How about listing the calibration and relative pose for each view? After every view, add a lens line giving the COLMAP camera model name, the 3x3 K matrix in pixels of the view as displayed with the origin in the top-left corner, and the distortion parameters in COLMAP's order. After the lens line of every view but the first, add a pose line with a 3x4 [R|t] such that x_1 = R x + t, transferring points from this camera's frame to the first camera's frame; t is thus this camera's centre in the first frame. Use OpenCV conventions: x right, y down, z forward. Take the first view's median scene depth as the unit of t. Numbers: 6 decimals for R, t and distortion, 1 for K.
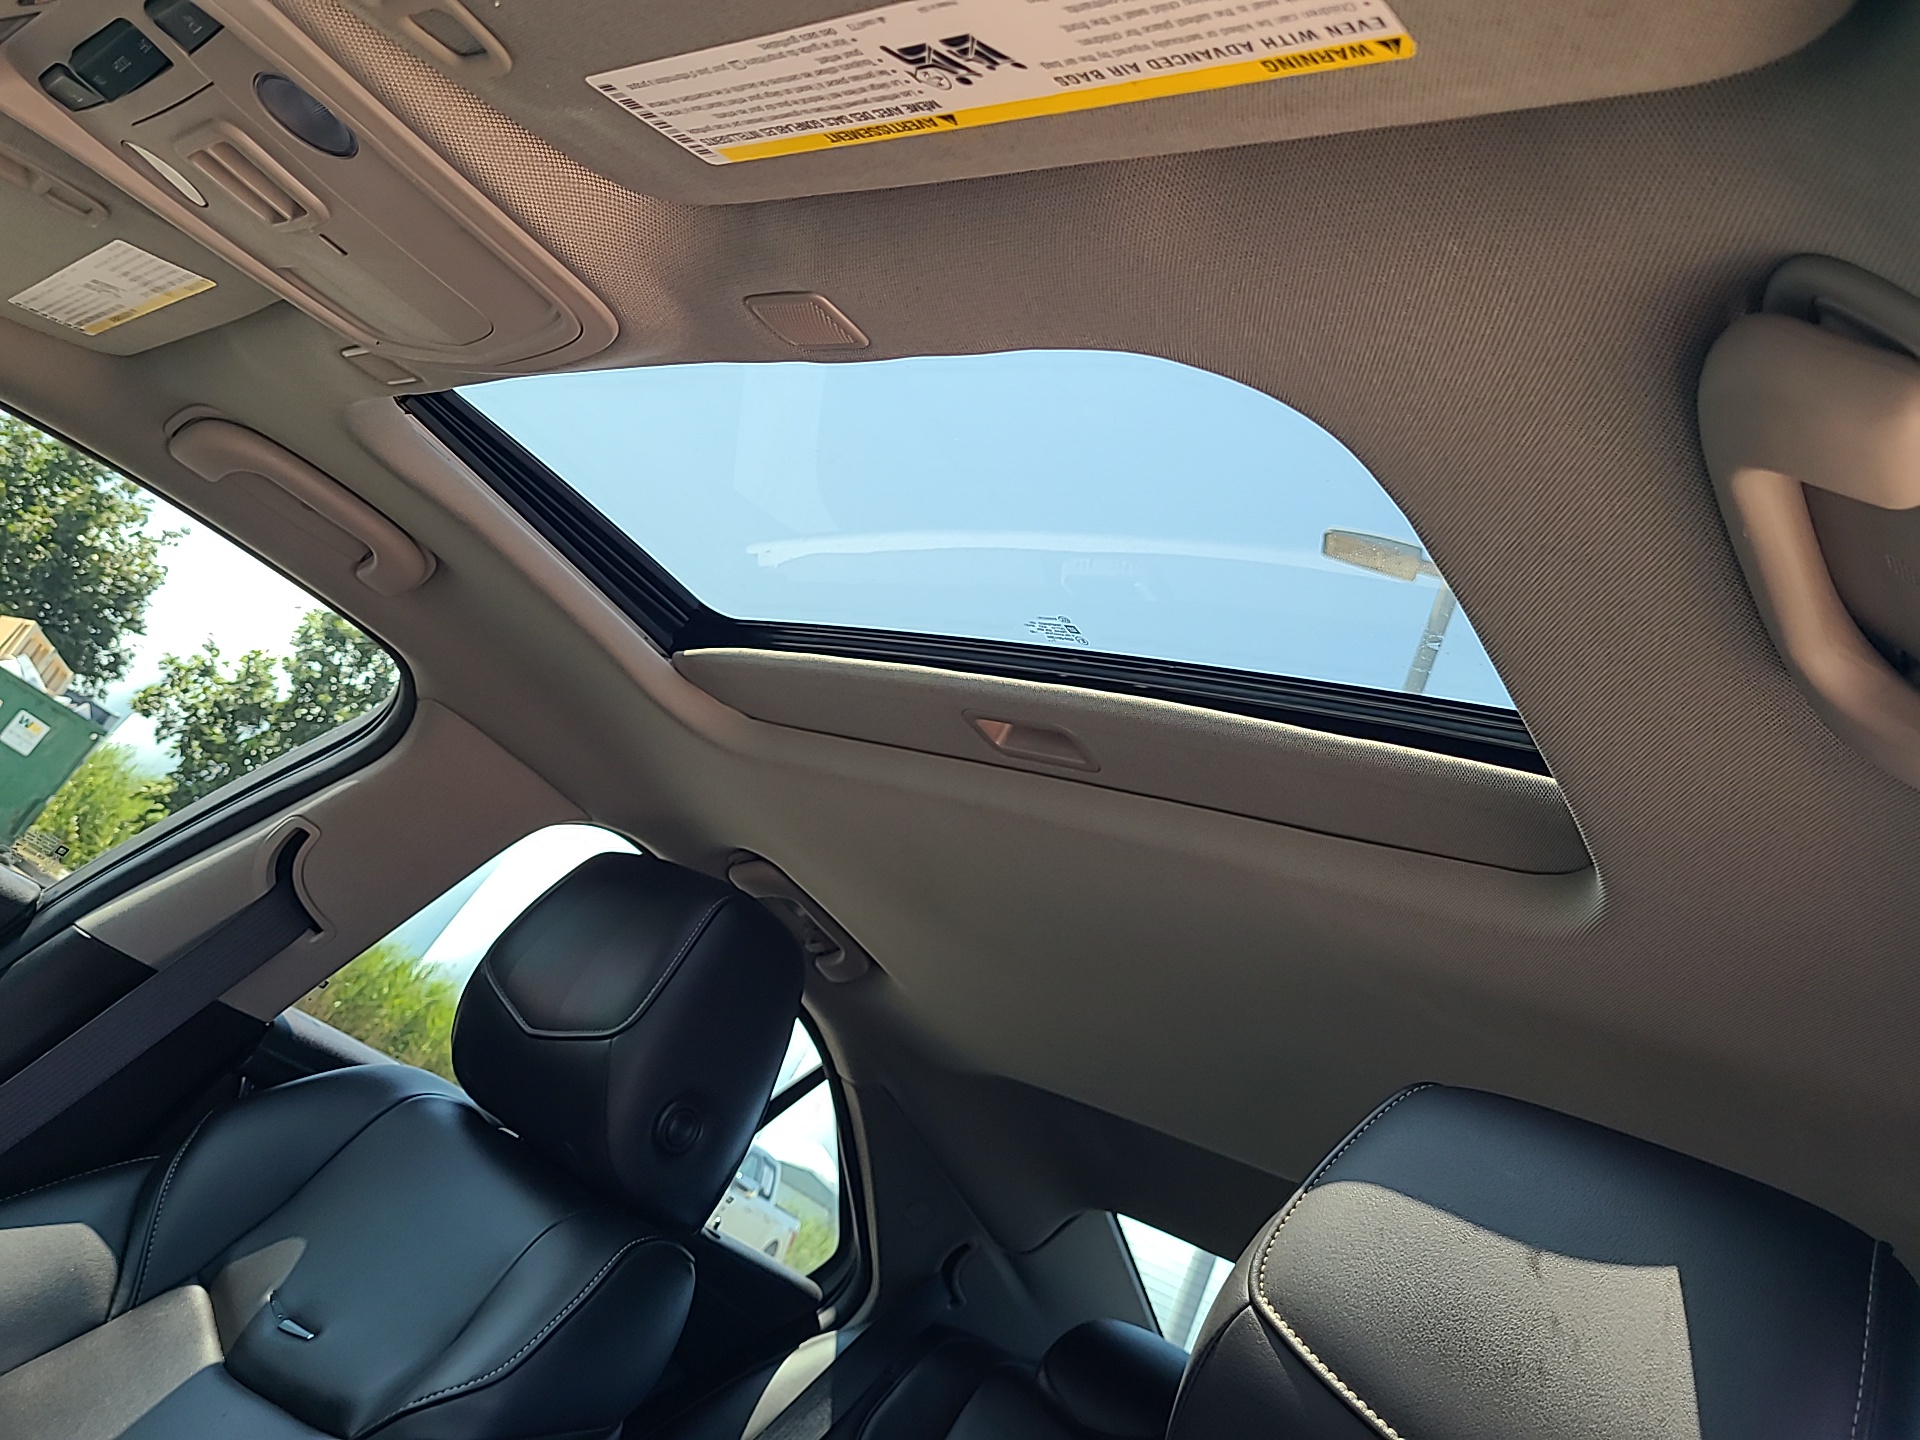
lens RADIAL K [[1517.4, 0, 960.0], [0, 1517.4, 720.0], [0, 0, 1]] dist [0.003662, -0.006576]
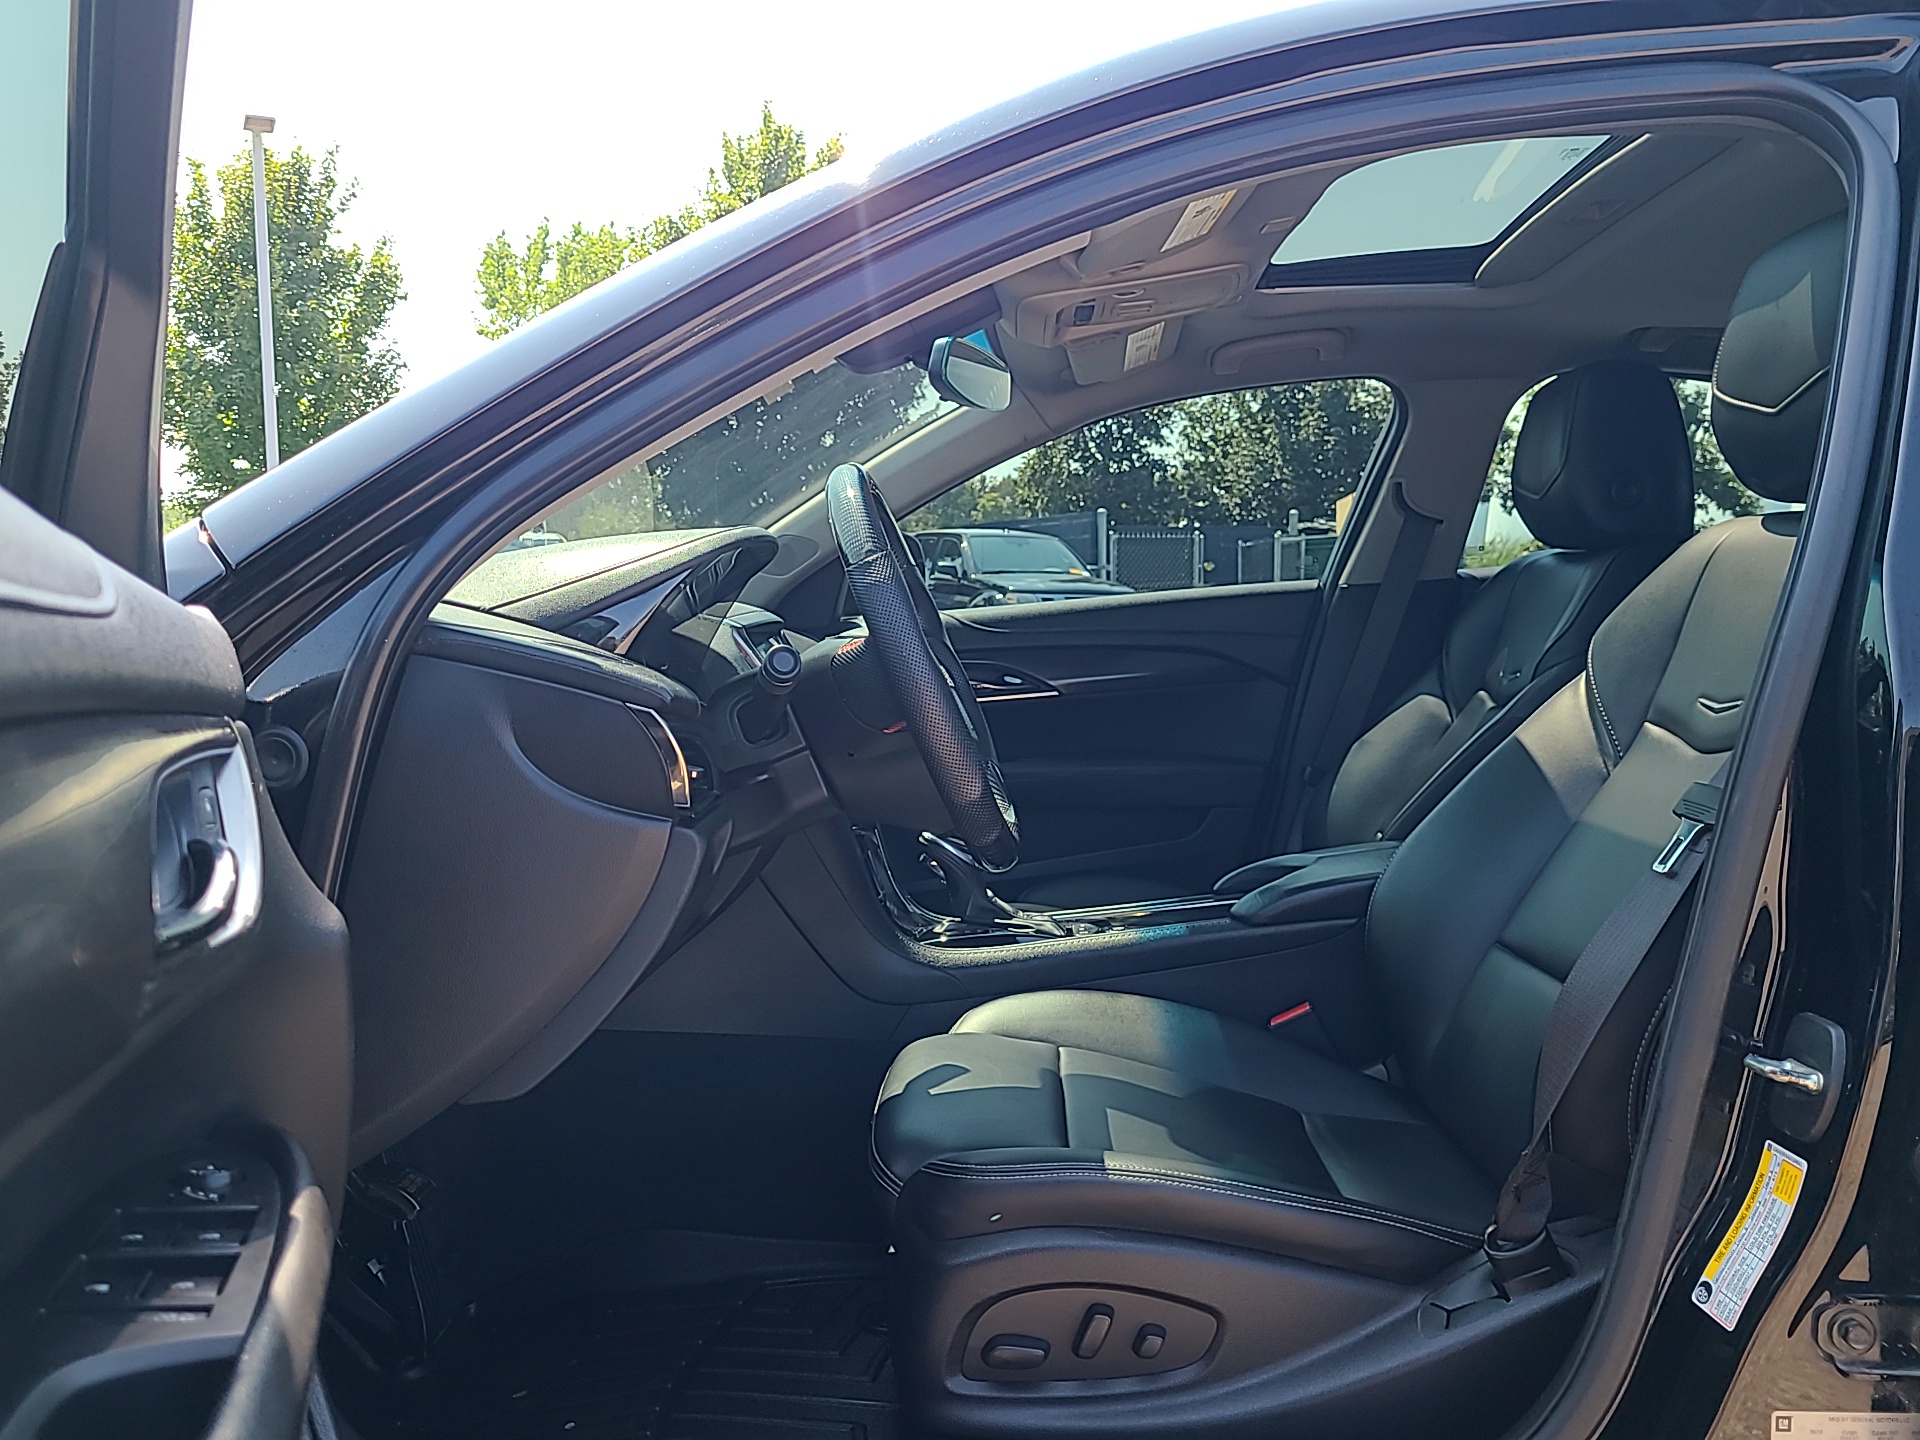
lens RADIAL K [[1517.4, 0, 960.0], [0, 1517.4, 720.0], [0, 0, 1]] dist [0.003662, -0.006576]
pose [[0.492512, -0.449294, -0.745363, 0.583428], [0.587581, 0.803445, -0.096050, 0.180116], [0.642013, -0.390655, 0.659703, -0.713452]]
